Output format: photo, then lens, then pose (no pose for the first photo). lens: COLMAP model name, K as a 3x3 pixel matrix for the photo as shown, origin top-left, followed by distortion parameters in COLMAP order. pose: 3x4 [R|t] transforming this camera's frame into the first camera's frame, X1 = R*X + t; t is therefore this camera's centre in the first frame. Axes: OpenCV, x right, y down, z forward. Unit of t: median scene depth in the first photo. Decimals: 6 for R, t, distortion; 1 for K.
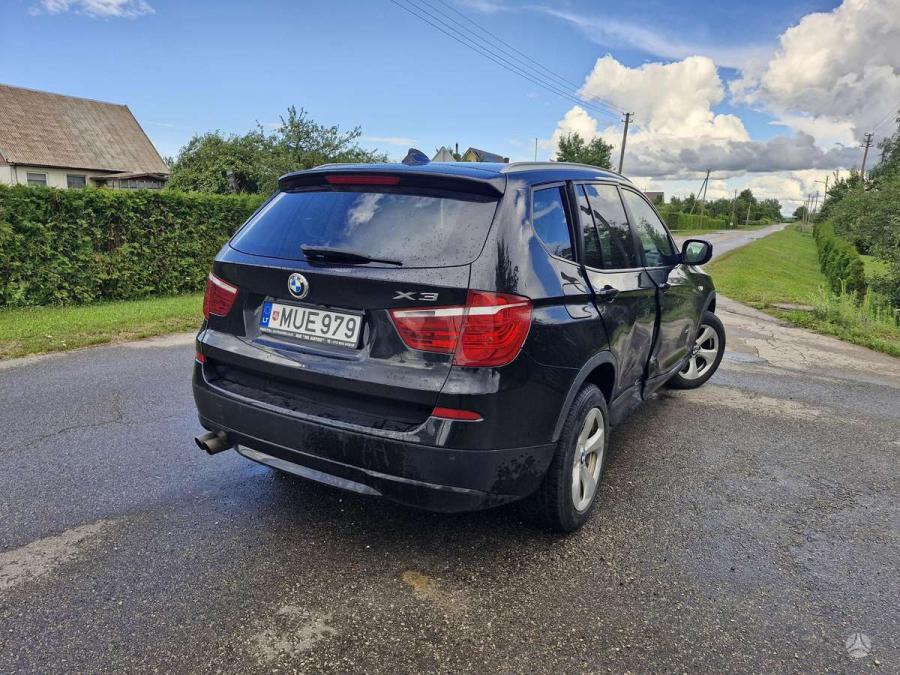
lens RADIAL K [[673.1, 0, 454.4], [0, 673.1, 337.7], [0, 0, 1]] dist [0.012867, -0.001614]
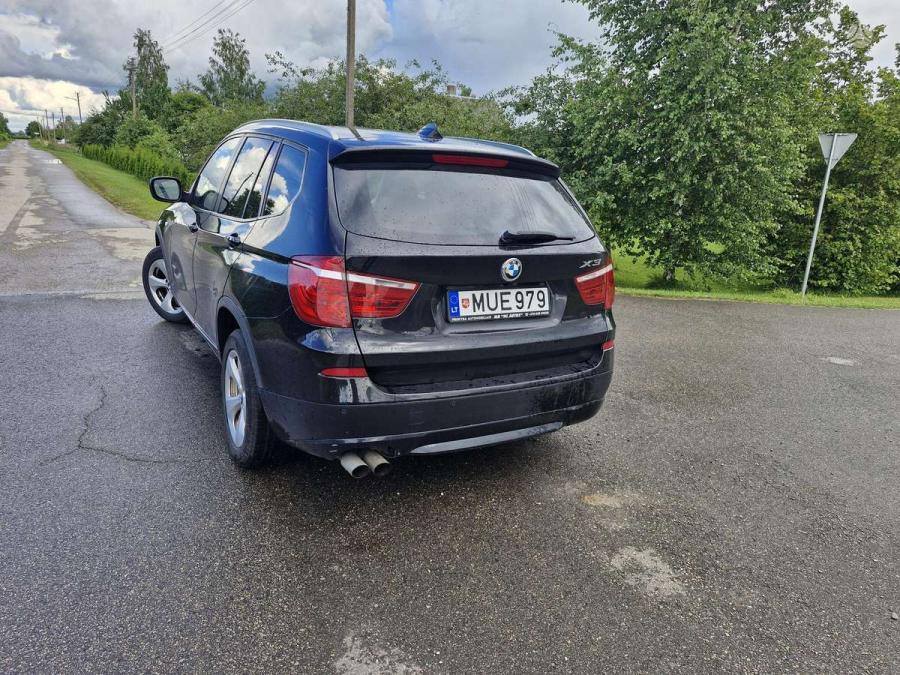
lens RADIAL K [[621.0, 0, 454.0], [0, 621.0, 335.9], [0, 0, 1]] dist [0.040372, -0.033282]
pose [[0.500262, -0.241147, 0.831617, -0.374435], [0.123182, 0.970488, 0.207315, -0.063635], [-0.857067, -0.001272, 0.515203, 0.191600]]
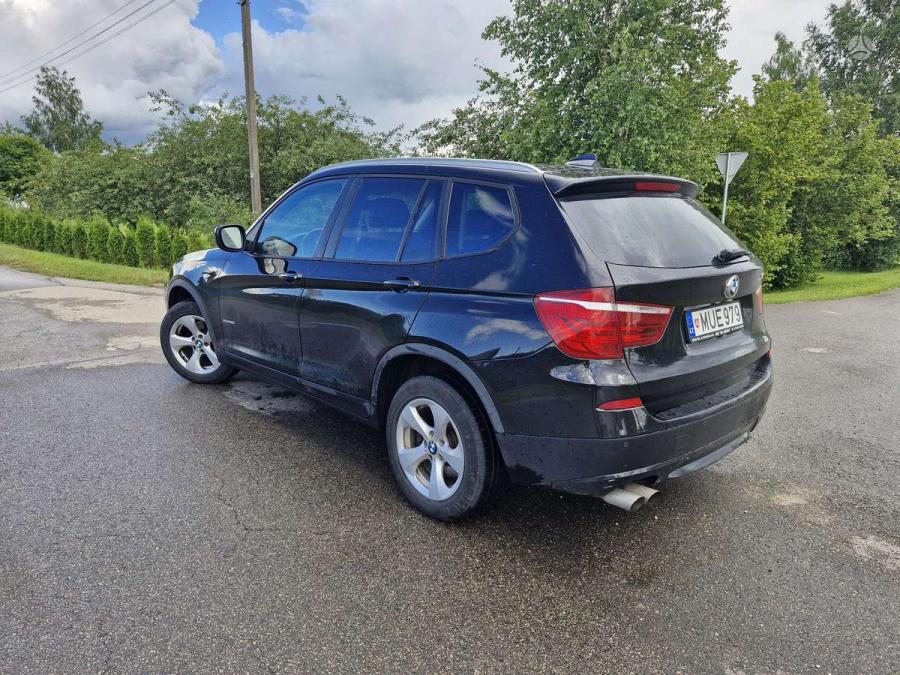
lens RADIAL K [[621.0, 0, 454.0], [0, 621.0, 335.9], [0, 0, 1]] dist [0.040372, -0.033282]
pose [[0.288443, -0.241647, 0.926503, -0.445675], [0.182875, 0.963721, 0.194421, -0.094425], [-0.939871, 0.113355, 0.322170, 0.371021]]
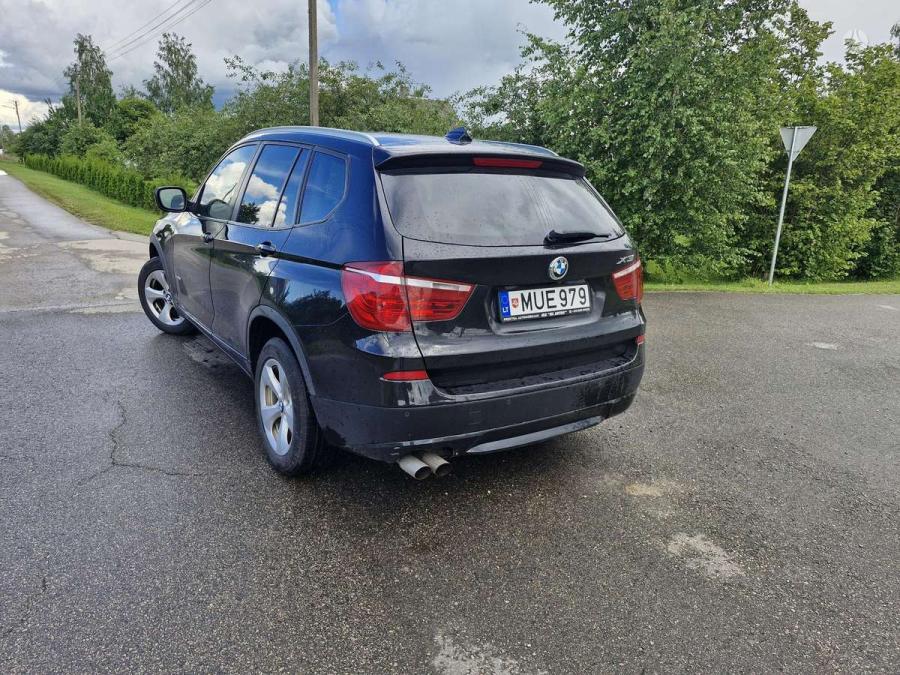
lens RADIAL K [[621.9, 0, 446.5], [0, 621.9, 336.5], [0, 0, 1]] dist [0.036763, -0.031450]
pose [[0.444730, -0.260214, 0.857032, -0.402023], [0.150777, 0.964962, 0.214743, -0.071554], [-0.882882, 0.033718, 0.468382, 0.232120]]
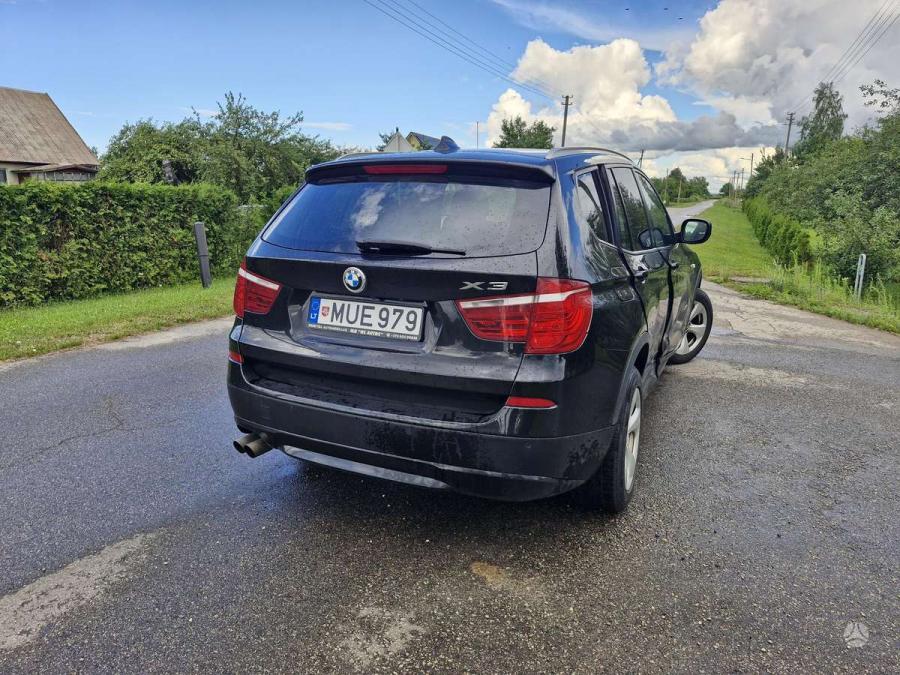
lens RADIAL K [[671.1, 0, 462.3], [0, 671.1, 328.0], [0, 0, 1]] dist [0.014583, -0.004870]
pose [[0.994349, -0.045131, 0.096089, -0.057965], [0.044215, 0.998954, 0.011646, -0.003921], [-0.096515, -0.007332, 0.995305, 0.006317]]
